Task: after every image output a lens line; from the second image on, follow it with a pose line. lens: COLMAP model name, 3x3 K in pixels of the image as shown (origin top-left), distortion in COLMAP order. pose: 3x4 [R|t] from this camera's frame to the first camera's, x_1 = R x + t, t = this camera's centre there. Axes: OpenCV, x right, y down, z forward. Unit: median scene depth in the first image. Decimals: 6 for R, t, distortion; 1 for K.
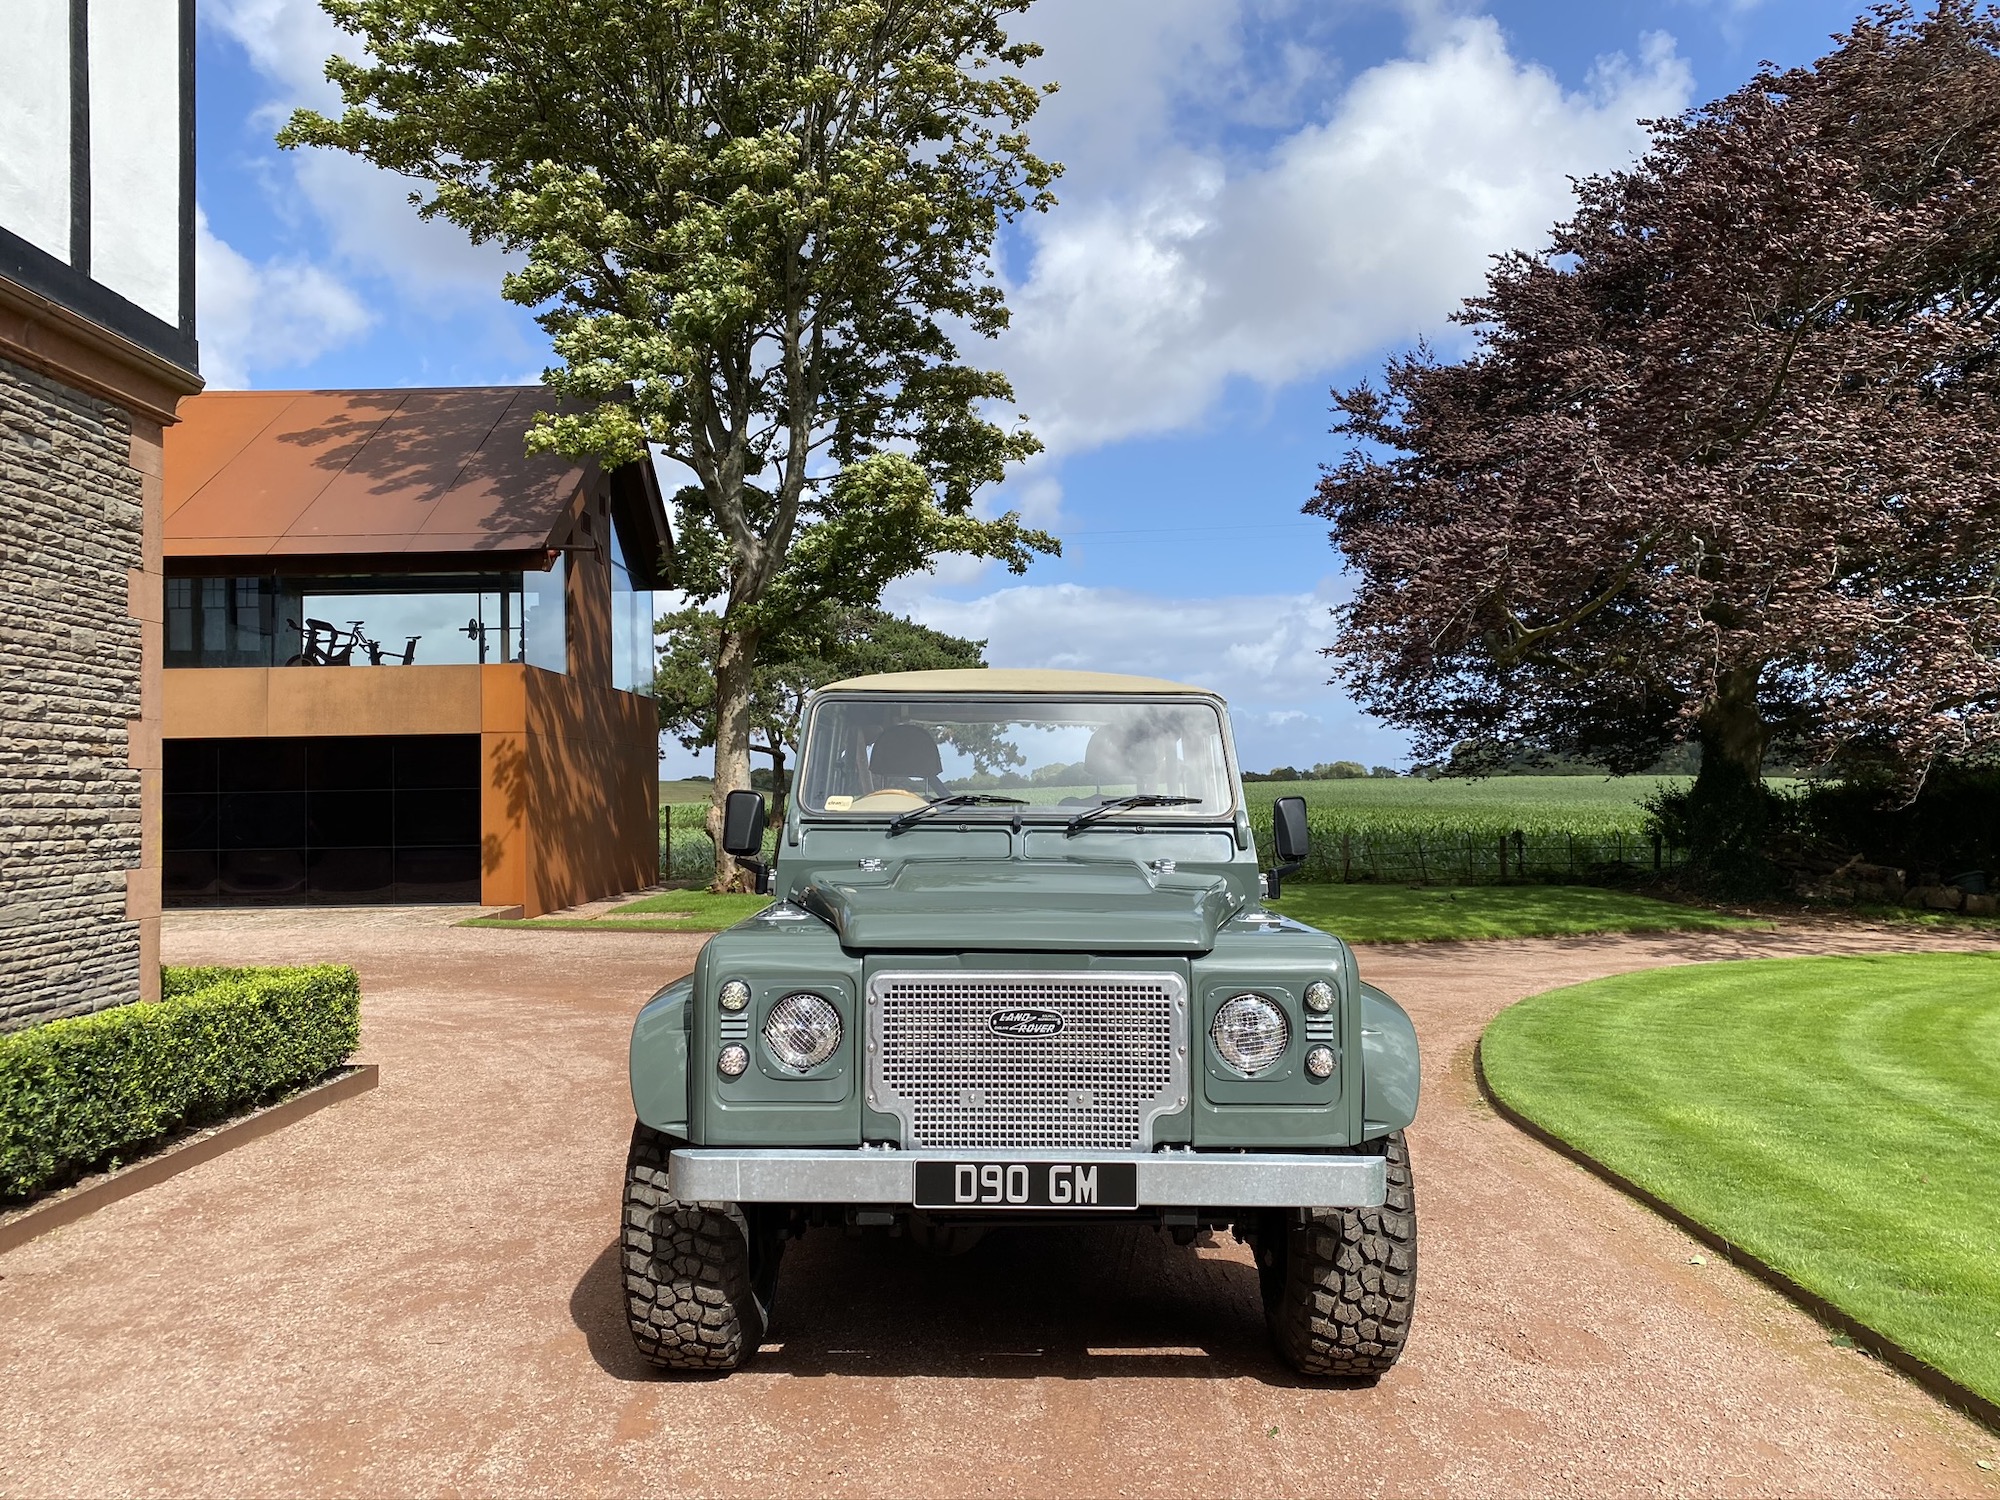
lens RADIAL K [[1545.7, 0, 977.9], [0, 1545.7, 729.3], [0, 0, 1]] dist [0.087495, -0.065012]
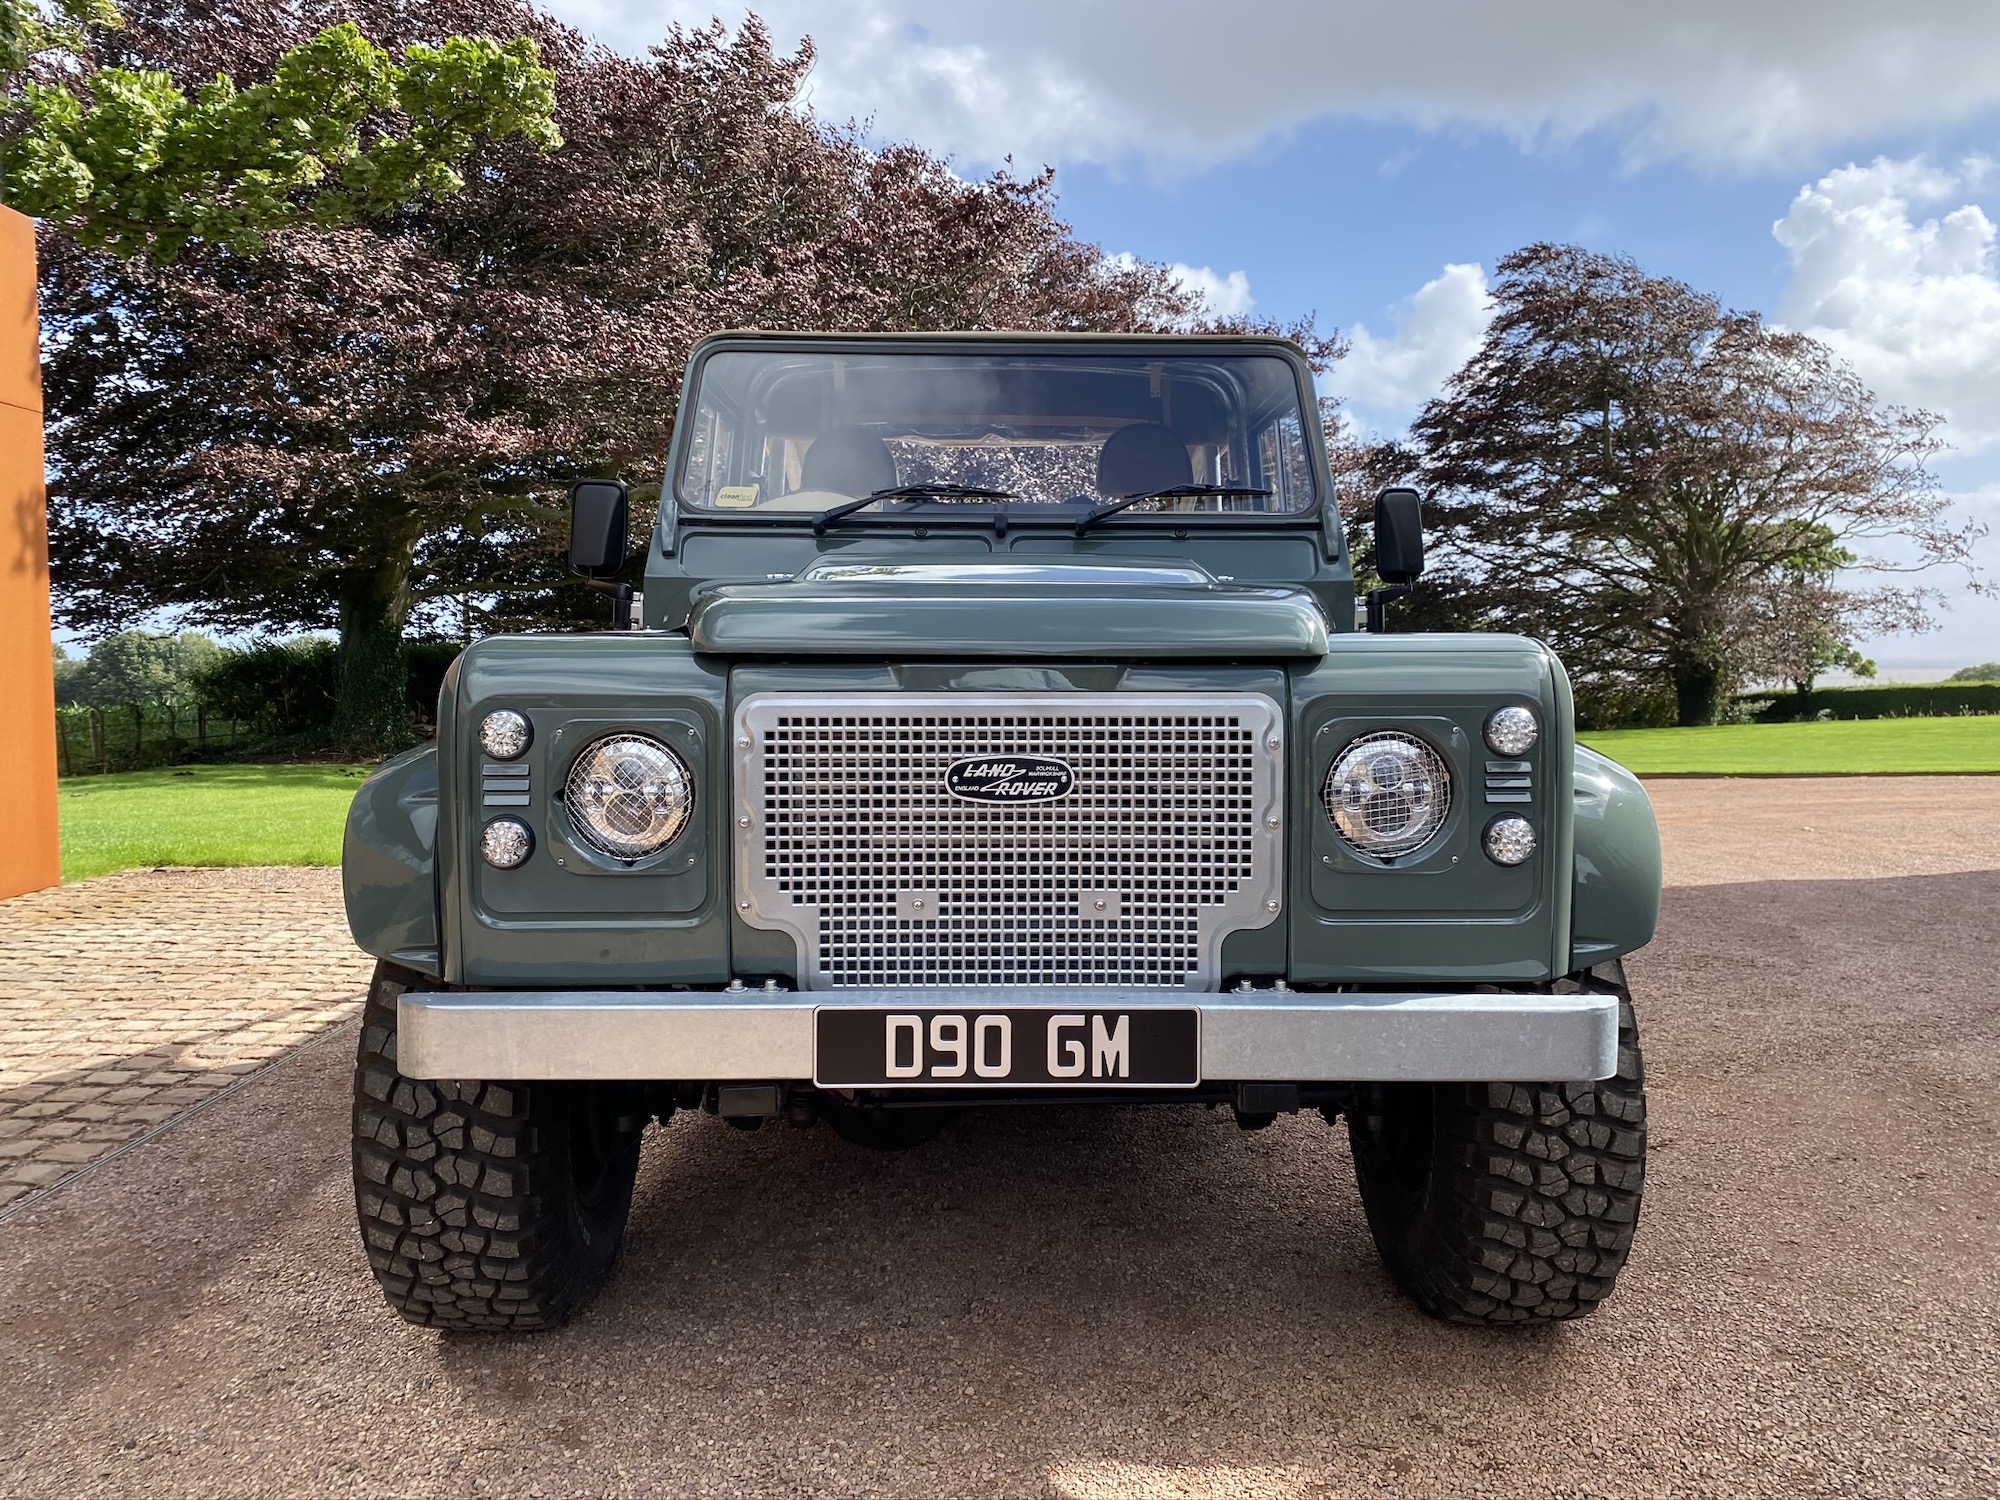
lens RADIAL K [[1489.9, 0, 996.7], [0, 1489.9, 746.4], [0, 0, 1]] dist [0.034981, -0.001650]
pose [[0.999821, -0.005253, 0.018166, 0.009694], [0.003241, 0.994030, 0.109058, 0.066774], [-0.018630, -0.108979, 0.993869, 0.255338]]
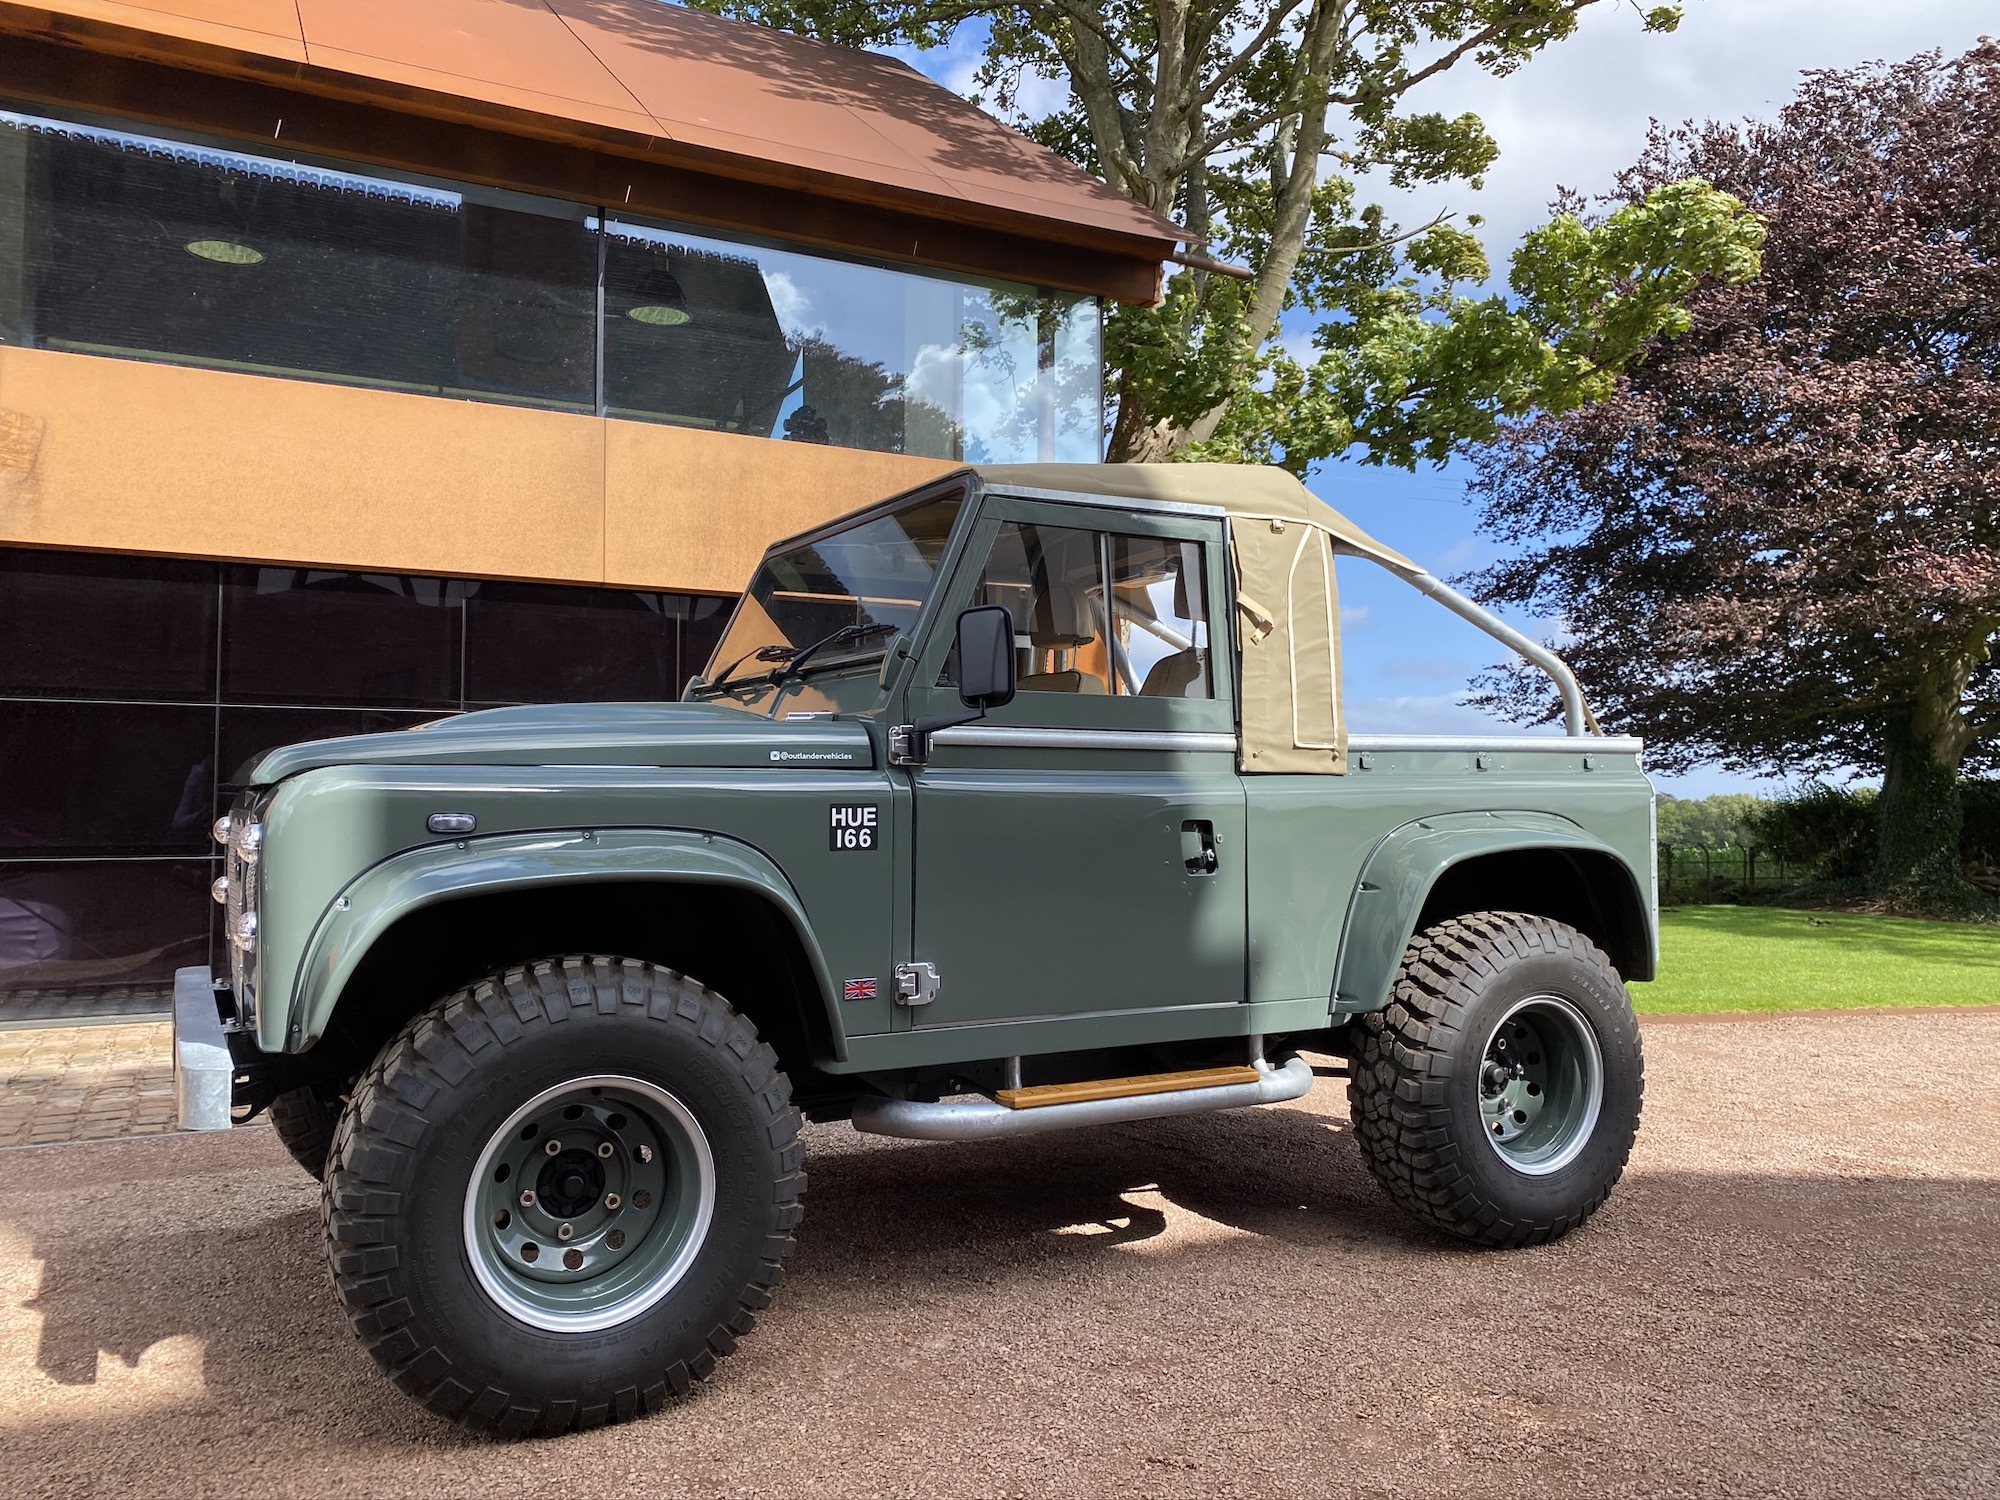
lens RADIAL K [[1501.5, 0, 959.7], [0, 1501.5, 756.9], [0, 0, 1]] dist [0.010366, -0.000191]
pose [[0.498563, -0.025572, -0.866476, 0.577610], [0.042245, 0.999094, -0.005179, 0.085632], [0.865824, -0.034023, 0.499191, 0.538896]]
